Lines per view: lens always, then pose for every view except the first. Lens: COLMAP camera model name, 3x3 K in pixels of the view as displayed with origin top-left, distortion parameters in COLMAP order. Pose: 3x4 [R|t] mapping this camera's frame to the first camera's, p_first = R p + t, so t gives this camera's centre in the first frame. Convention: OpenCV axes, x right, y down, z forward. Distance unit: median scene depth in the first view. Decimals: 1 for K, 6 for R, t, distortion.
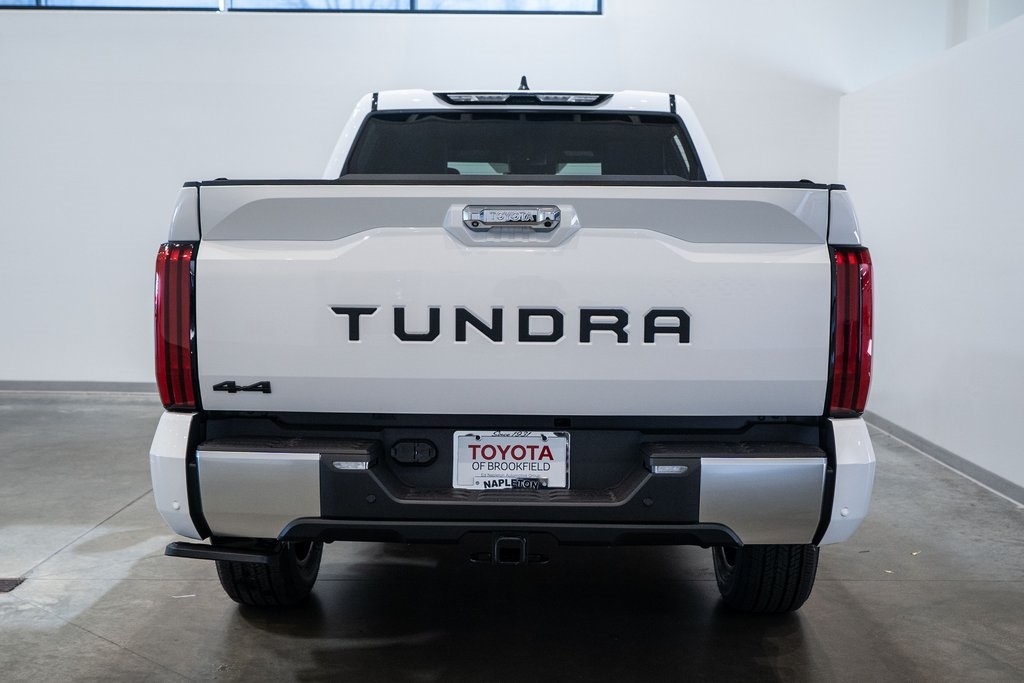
lens RADIAL K [[1170.8, 0, 512.0], [0, 1170.8, 341.5], [0, 0, 1]] dist [0.012040, 0.006505]
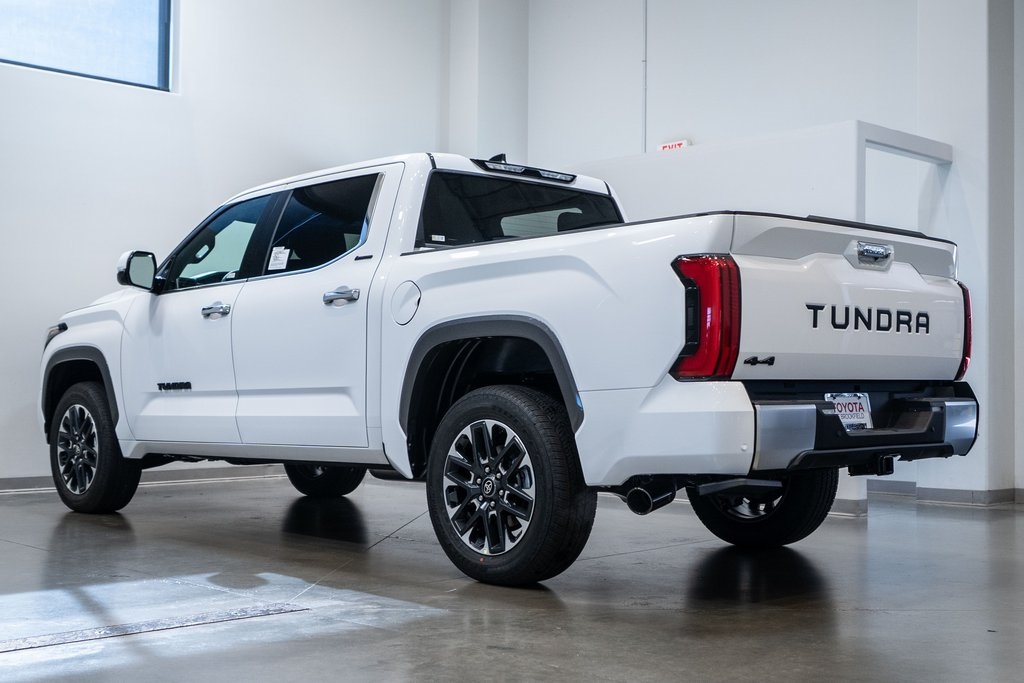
lens RADIAL K [[1263.3, 0, 512.0], [0, 1263.3, 341.5], [0, 0, 1]] dist [0.004632, -0.008485]
pose [[0.707652, 0.016059, 0.706379, -1.521392], [0.058129, 0.995029, -0.080855, 0.122199], [-0.704166, 0.098279, 0.703201, 0.161037]]
